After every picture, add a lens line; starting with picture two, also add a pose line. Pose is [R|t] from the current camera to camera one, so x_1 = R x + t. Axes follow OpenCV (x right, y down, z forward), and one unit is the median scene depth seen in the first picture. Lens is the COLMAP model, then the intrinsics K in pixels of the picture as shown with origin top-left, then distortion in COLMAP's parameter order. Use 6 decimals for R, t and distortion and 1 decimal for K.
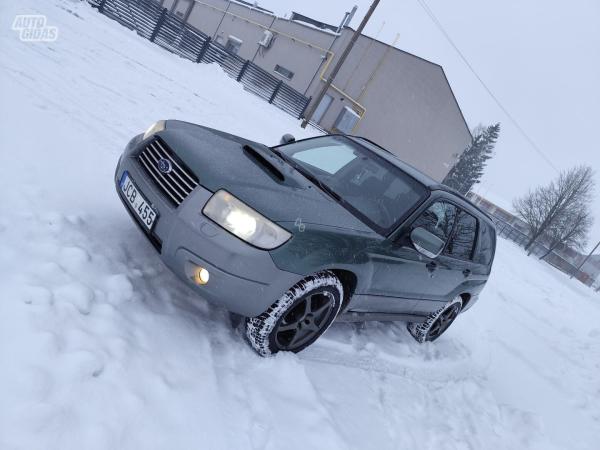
lens RADIAL K [[406.9, 0, 301.0], [0, 406.9, 228.1], [0, 0, 1]] dist [0.051093, -0.057923]
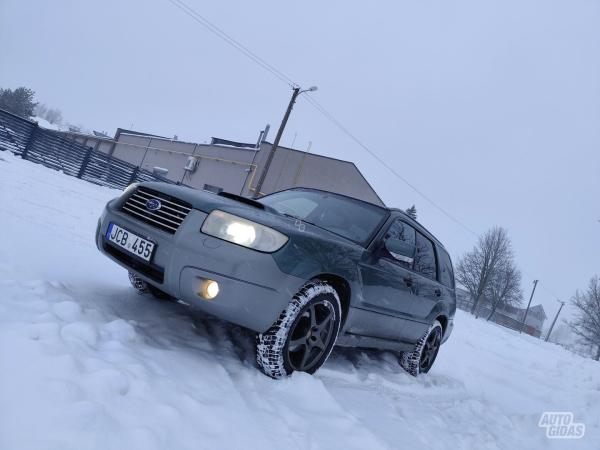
lens RADIAL K [[406.9, 0, 301.0], [0, 406.9, 228.1], [0, 0, 1]] dist [0.051093, -0.057923]
pose [[0.971248, -0.172859, 0.163698, -0.131183], [0.209623, 0.946888, -0.243846, 0.211270], [-0.112853, 0.271150, 0.955899, -0.023146]]
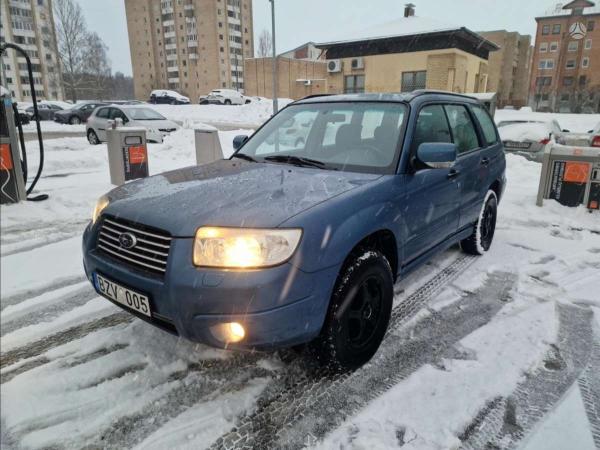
lens RADIAL K [[406.9, 0, 301.0], [0, 406.9, 228.1], [0, 0, 1]] dist [0.051093, -0.057923]
pose [[0.848877, -0.528469, -0.011317, -0.011683], [0.528590, 0.848664, 0.019002, -0.002569], [-0.000438, -0.022112, 0.999755, 0.153779]]
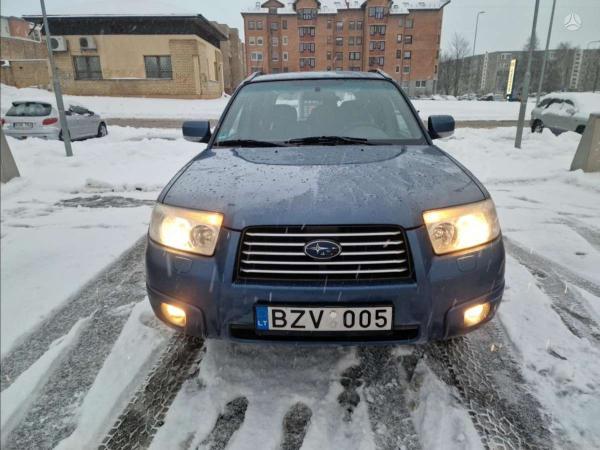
lens RADIAL K [[406.9, 0, 301.0], [0, 406.9, 228.1], [0, 0, 1]] dist [0.051093, -0.057923]
pose [[0.593858, -0.678532, 0.432350, -0.509938], [0.557563, 0.734483, 0.386856, -0.370896], [-0.580048, 0.011326, 0.814503, 0.430173]]
